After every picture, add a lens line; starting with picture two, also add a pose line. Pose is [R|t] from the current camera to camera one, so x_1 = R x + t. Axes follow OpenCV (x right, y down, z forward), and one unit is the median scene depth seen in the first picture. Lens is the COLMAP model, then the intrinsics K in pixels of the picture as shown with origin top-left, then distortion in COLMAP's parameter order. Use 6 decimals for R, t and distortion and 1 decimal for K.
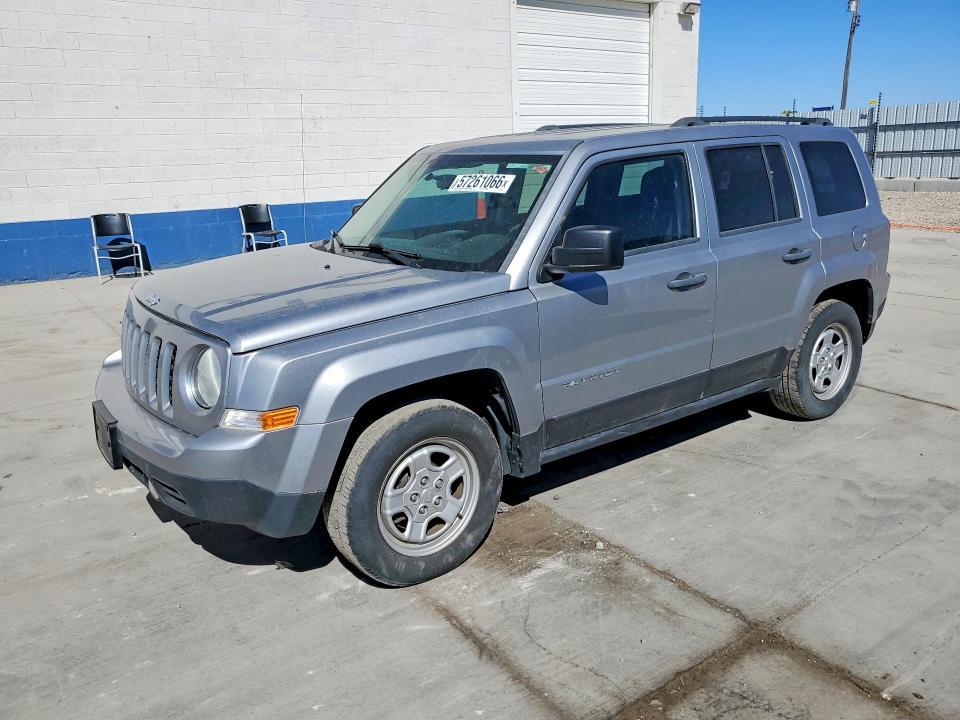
lens RADIAL K [[799.3, 0, 473.2], [0, 799.3, 358.4], [0, 0, 1]] dist [-0.004985, 0.017412]
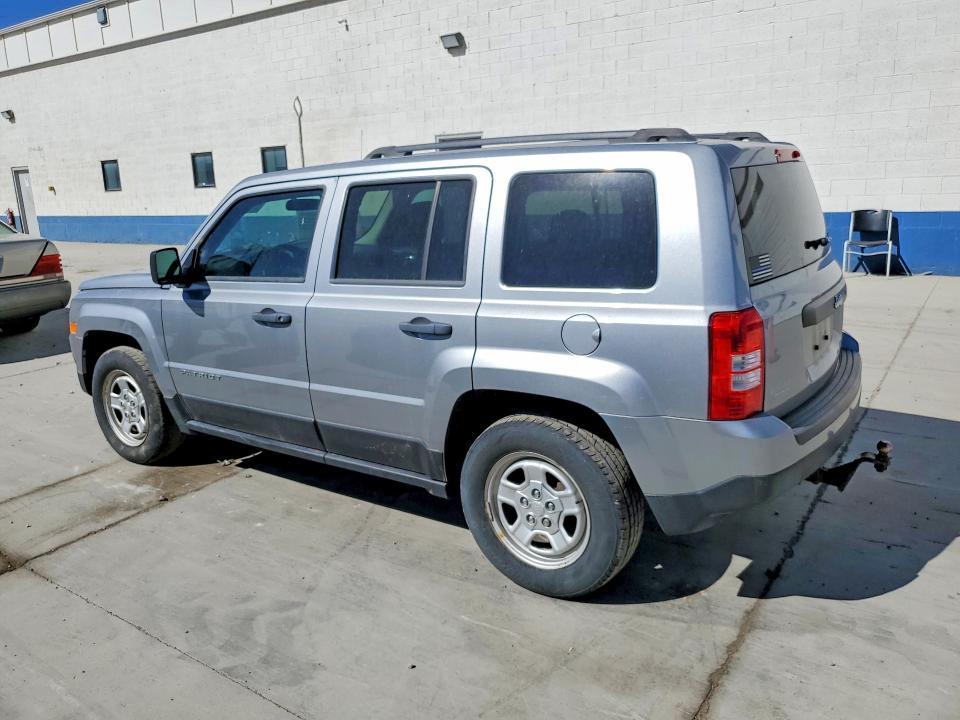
lens RADIAL K [[799.3, 0, 473.2], [0, 799.3, 358.4], [0, 0, 1]] dist [-0.004985, 0.017412]
pose [[0.274765, 0.235464, -0.932234, 1.156969], [-0.208715, 0.961039, 0.181223, -0.255809], [0.938585, 0.144778, 0.313205, 0.833751]]
